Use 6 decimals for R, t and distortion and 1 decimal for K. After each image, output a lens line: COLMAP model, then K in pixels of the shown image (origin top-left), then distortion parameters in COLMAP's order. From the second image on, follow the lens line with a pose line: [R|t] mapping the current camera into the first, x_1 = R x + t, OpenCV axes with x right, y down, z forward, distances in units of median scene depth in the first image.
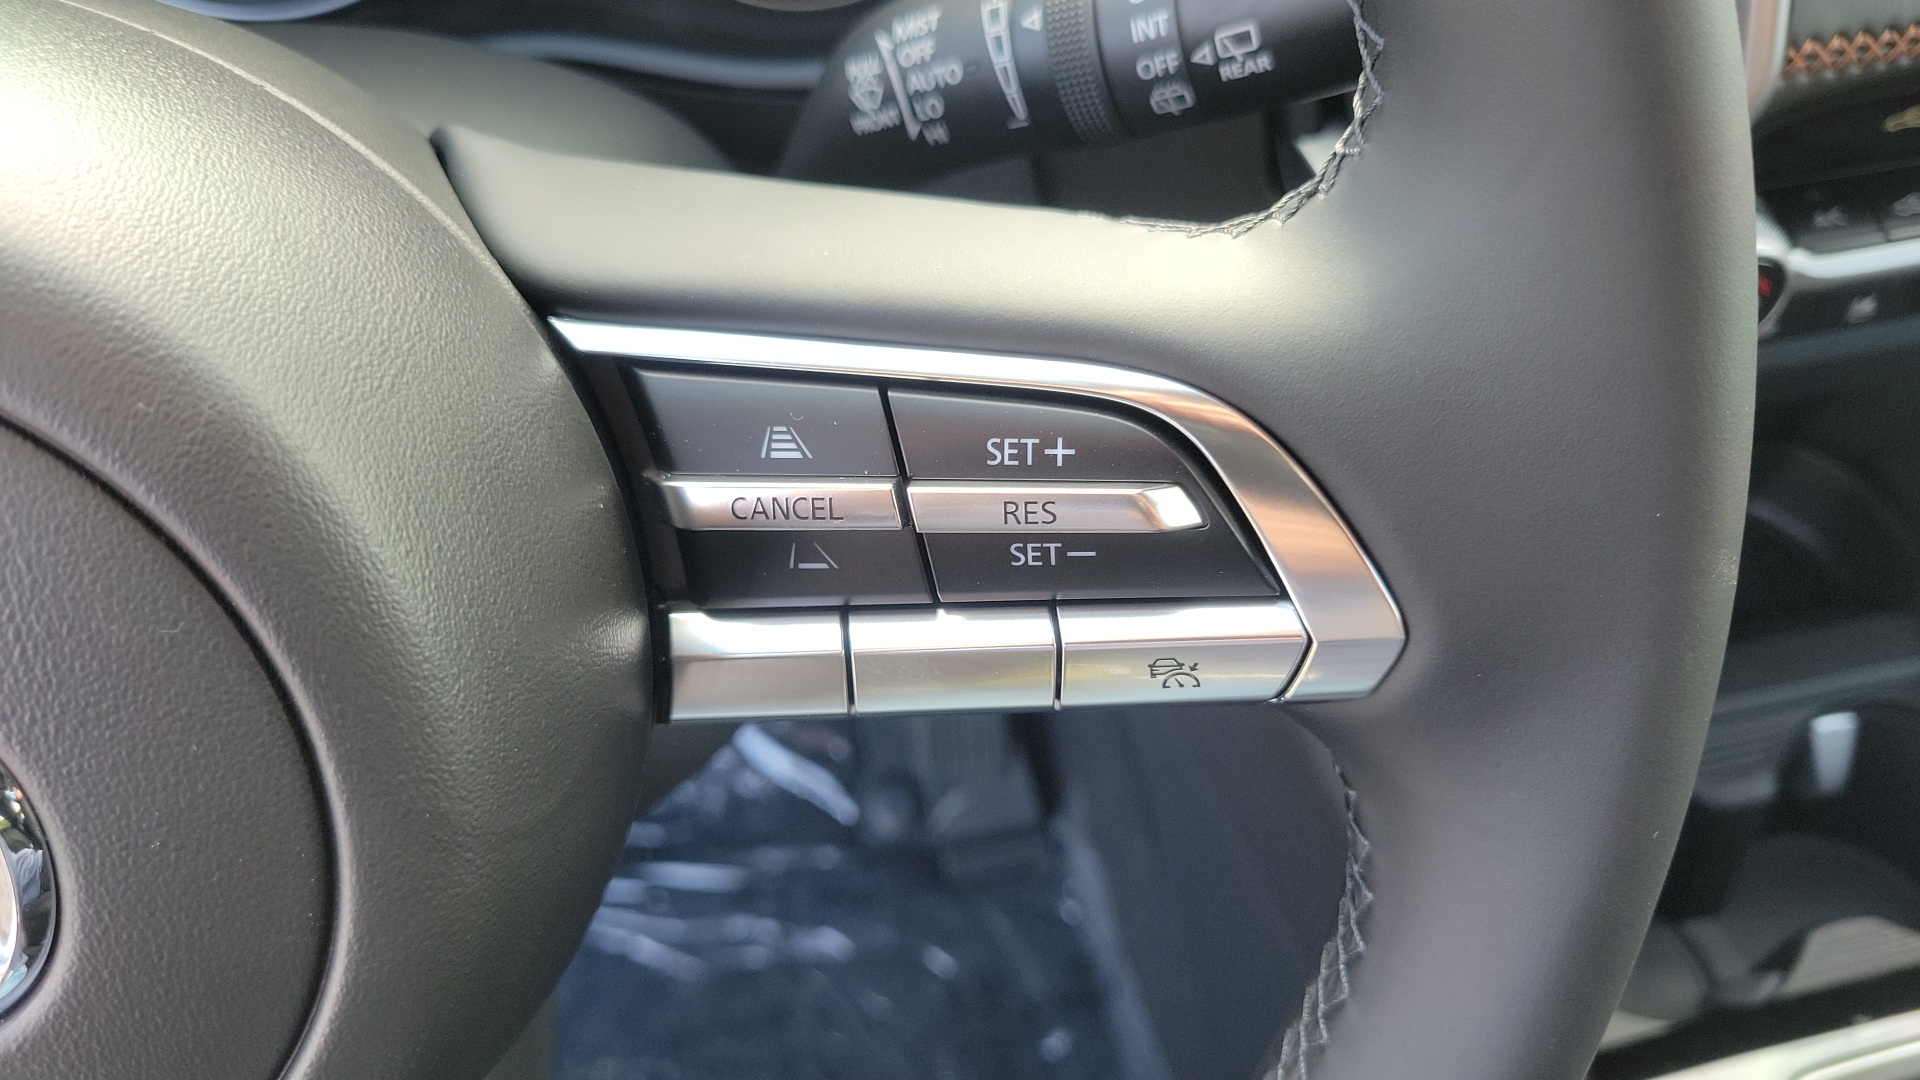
lens RADIAL K [[1522.7, 0, 960.0], [0, 1522.7, 540.0], [0, 0, 1]] dist [0.000968, -0.001699]
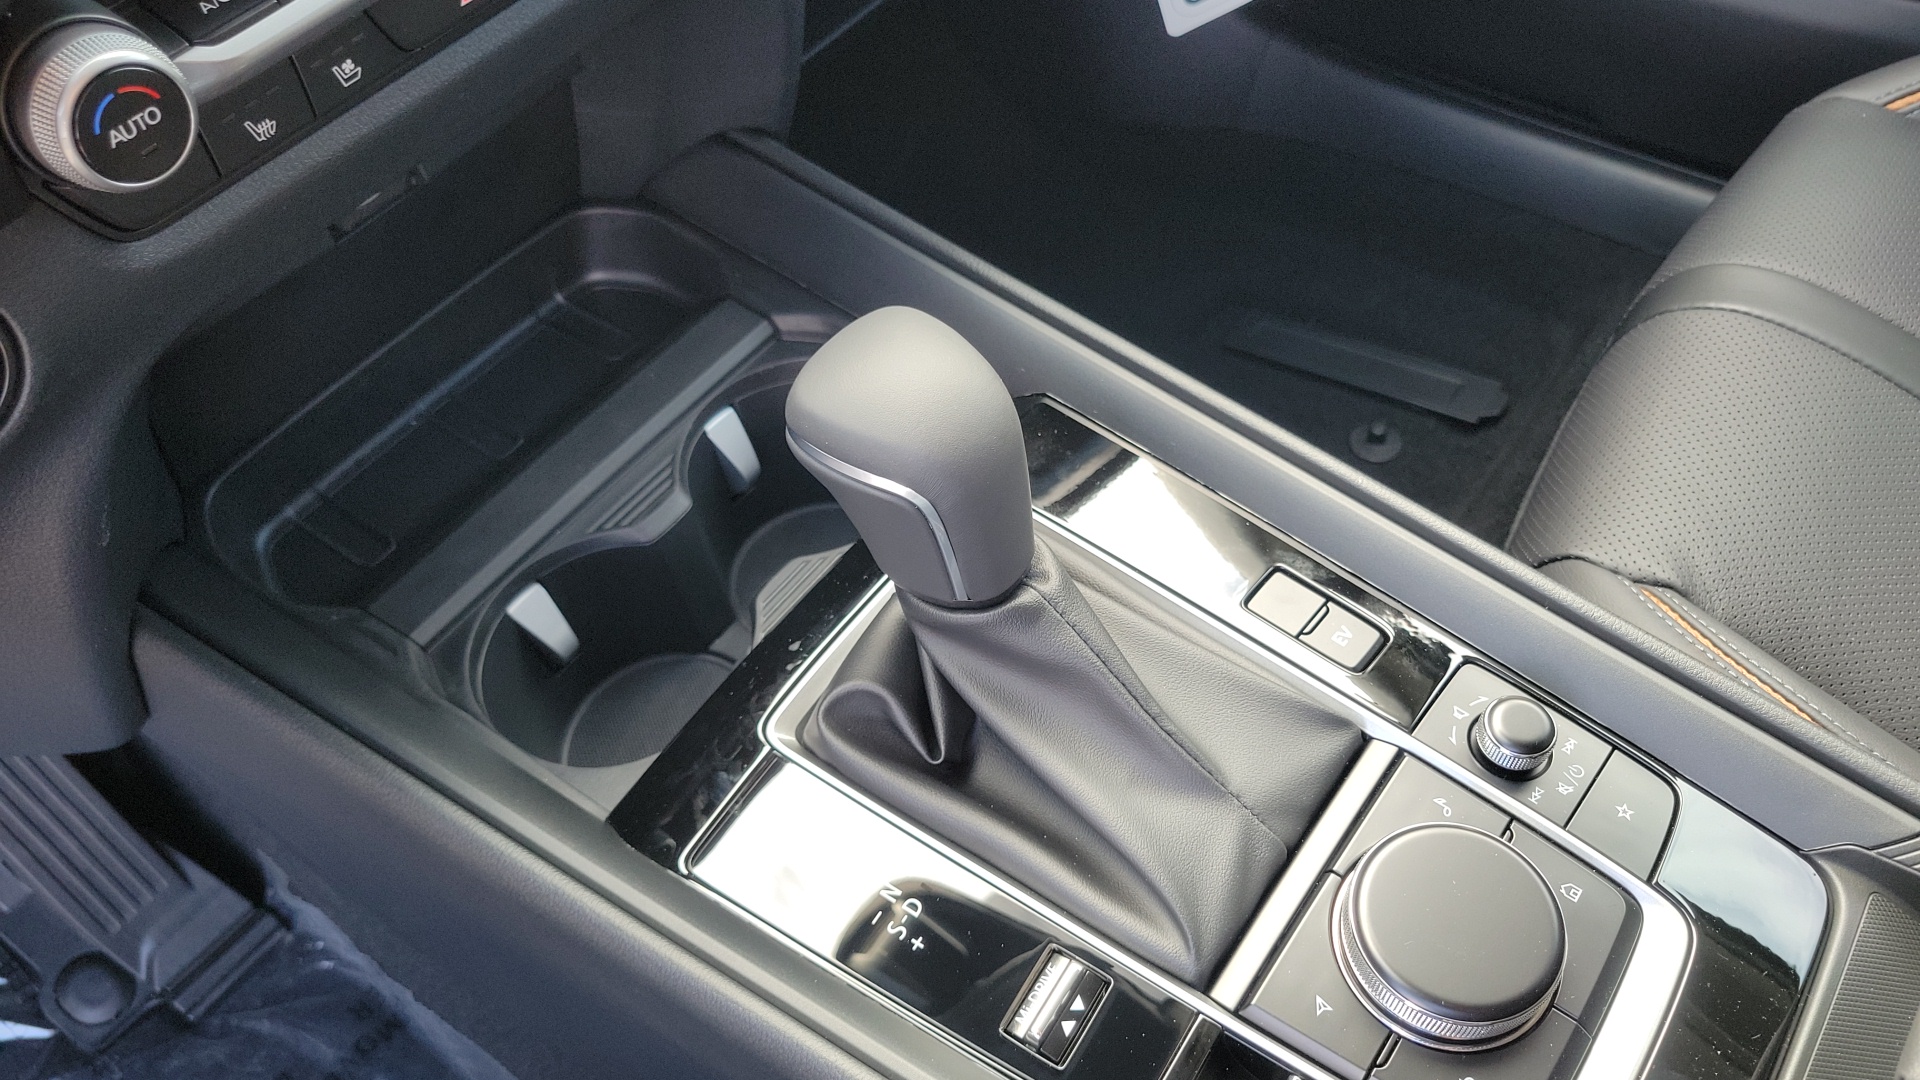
lens RADIAL K [[1479.1, 0, 958.5], [0, 1479.1, 560.4], [0, 0, 1]] dist [0.027546, -0.004384]
pose [[0.752831, -0.523826, 0.398561, 0.672384], [0.497502, 0.849312, 0.176527, 0.311809], [-0.430972, 0.065389, 0.899993, -0.106127]]
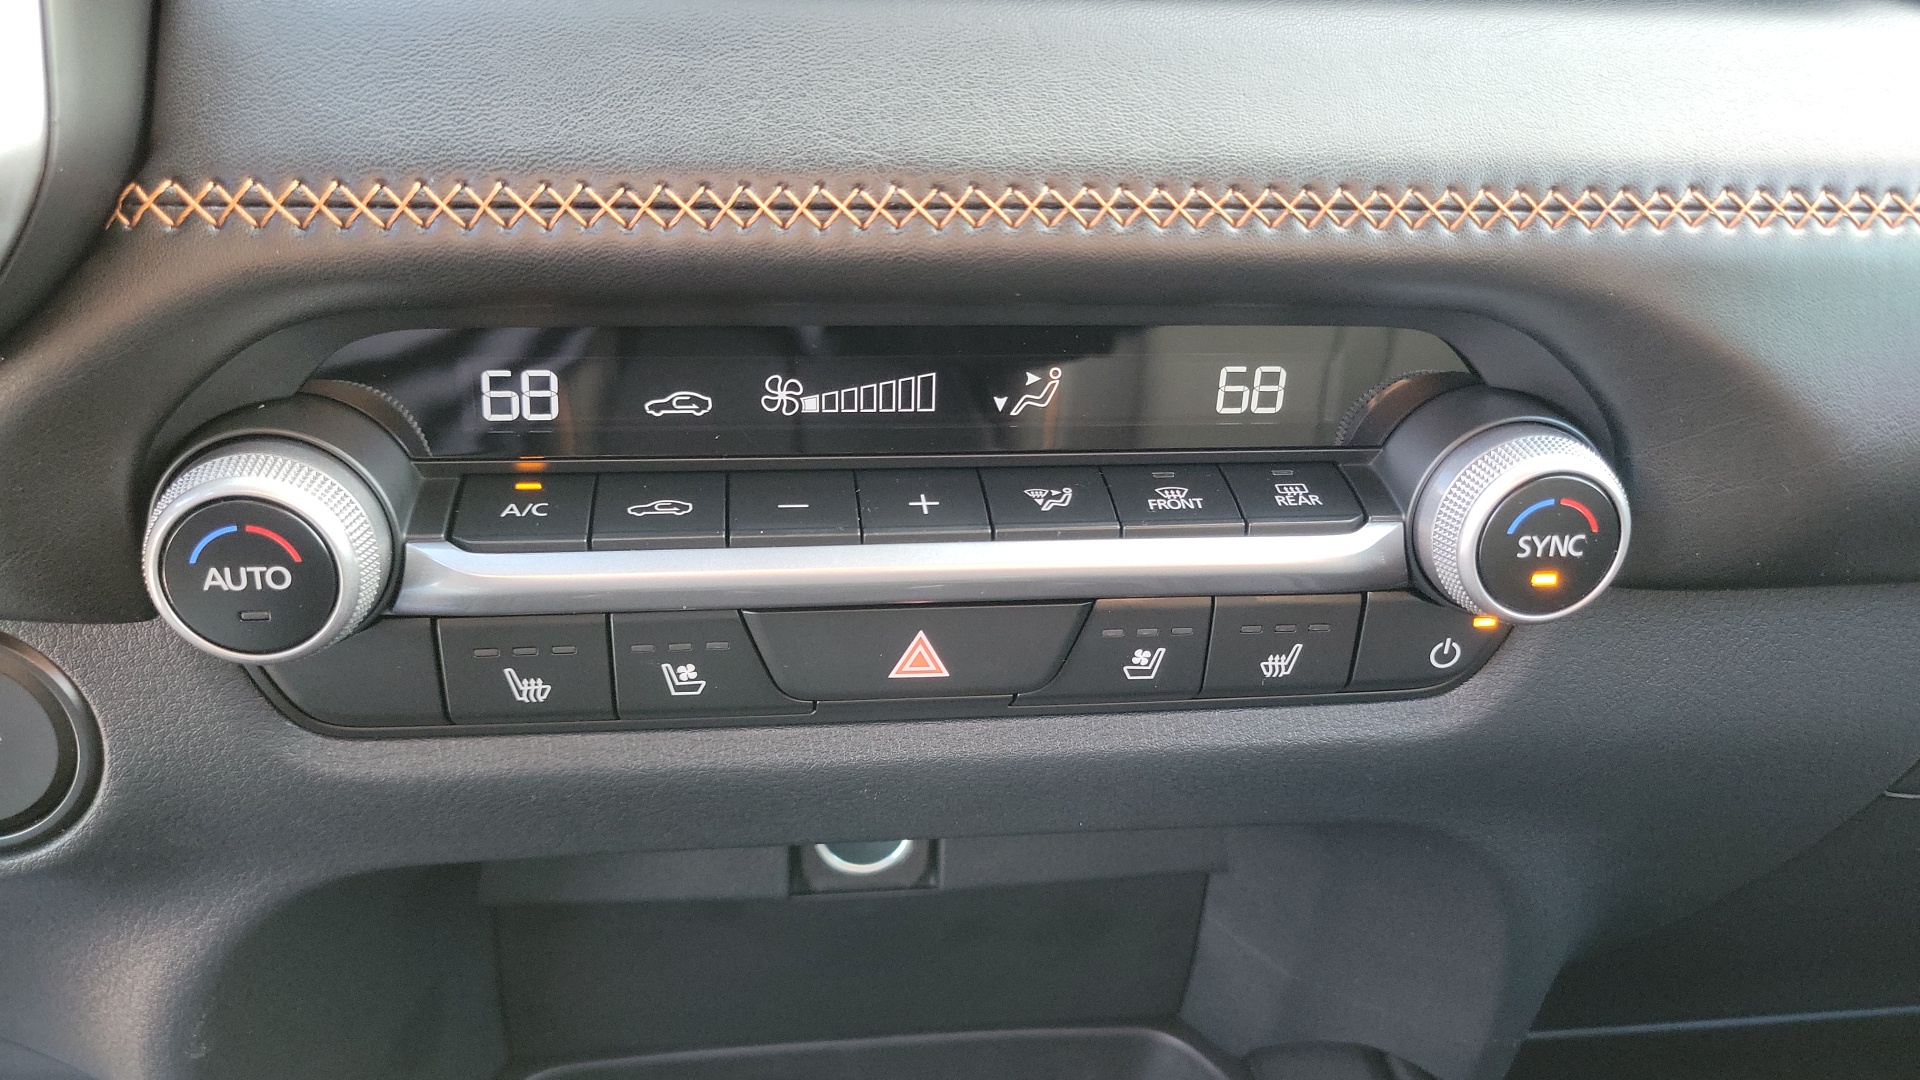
lens RADIAL K [[1445.8, 0, 967.6], [0, 1445.8, 555.5], [0, 0, 1]] dist [0.005165, -0.001721]
pose [[0.994206, 0.091564, -0.056300, 1.529411], [-0.106812, 0.900275, -0.422014, 0.135039], [0.012044, 0.425583, 0.904839, 0.747478]]
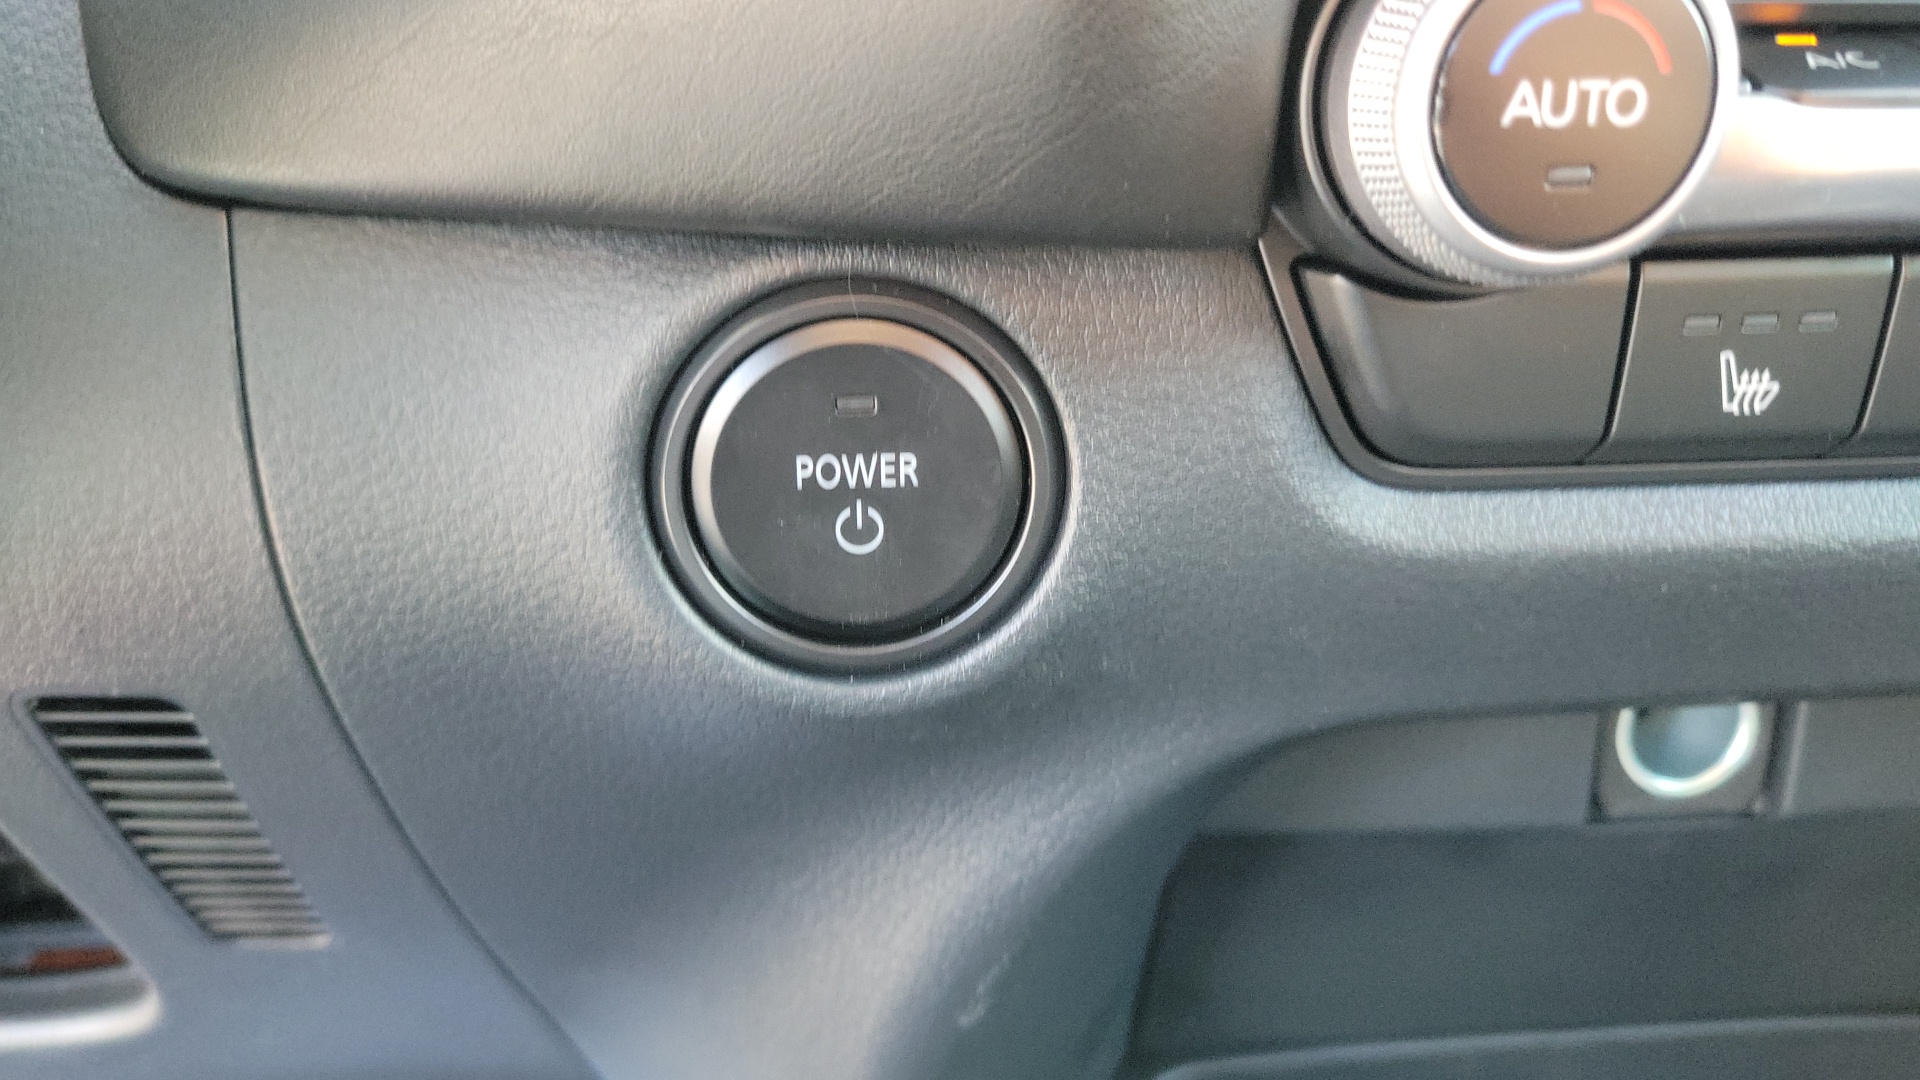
lens RADIAL K [[1450.9, 0, 962.3], [0, 1450.9, 528.3], [0, 0, 1]] dist [0.005060, -0.004983]
pose [[0.990744, 0.068486, -0.117202, 0.717970], [-0.115063, 0.881788, -0.457394, 0.227437], [0.072022, 0.466646, 0.881507, 1.277611]]
